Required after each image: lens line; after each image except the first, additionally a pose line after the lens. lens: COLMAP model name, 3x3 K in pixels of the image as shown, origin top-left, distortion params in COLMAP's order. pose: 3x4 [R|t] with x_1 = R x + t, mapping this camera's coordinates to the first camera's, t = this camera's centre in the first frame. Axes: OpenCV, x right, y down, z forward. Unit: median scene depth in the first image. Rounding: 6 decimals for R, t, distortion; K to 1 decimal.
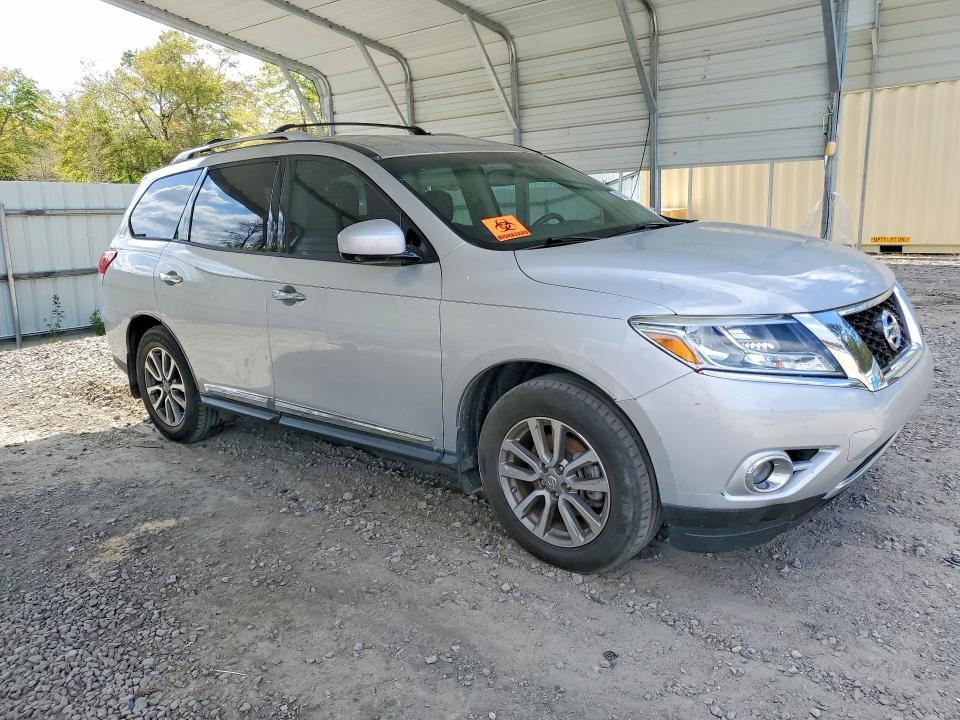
lens RADIAL K [[752.4, 0, 480.0], [0, 752.4, 360.0], [0, 0, 1]] dist [0.013875, 0.001532]
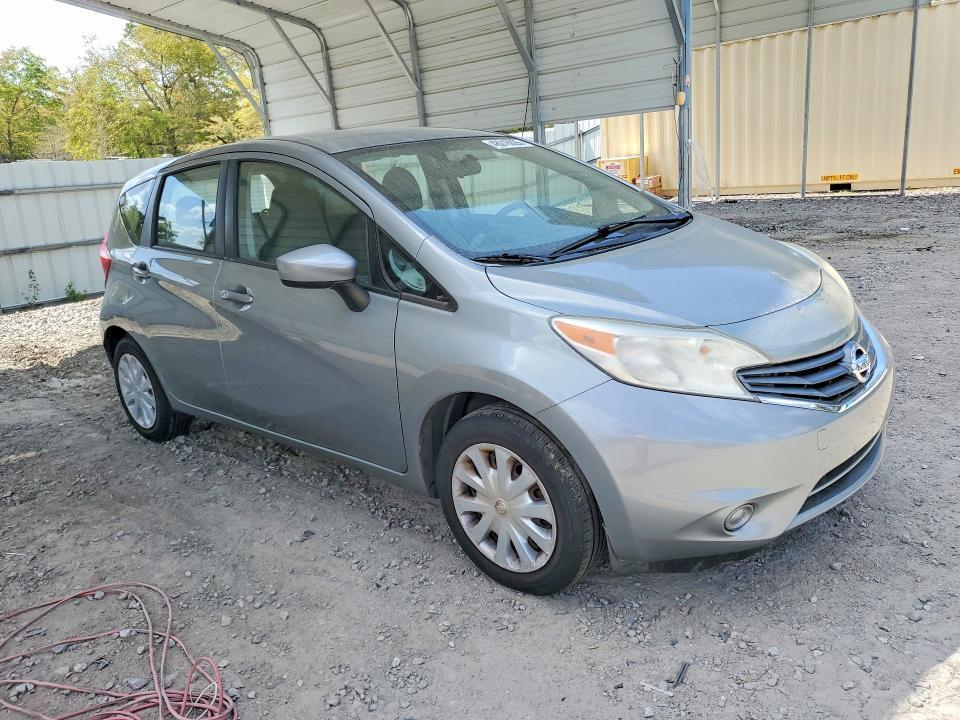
lens RADIAL K [[763.8, 0, 480.0], [0, 763.8, 360.0], [0, 0, 1]] dist [0.009015, 0.005666]
pose [[0.997985, -0.038456, -0.050476, 0.165788], [0.041140, 0.997733, 0.053257, 0.013254], [0.048314, -0.055226, 0.997304, -0.078851]]
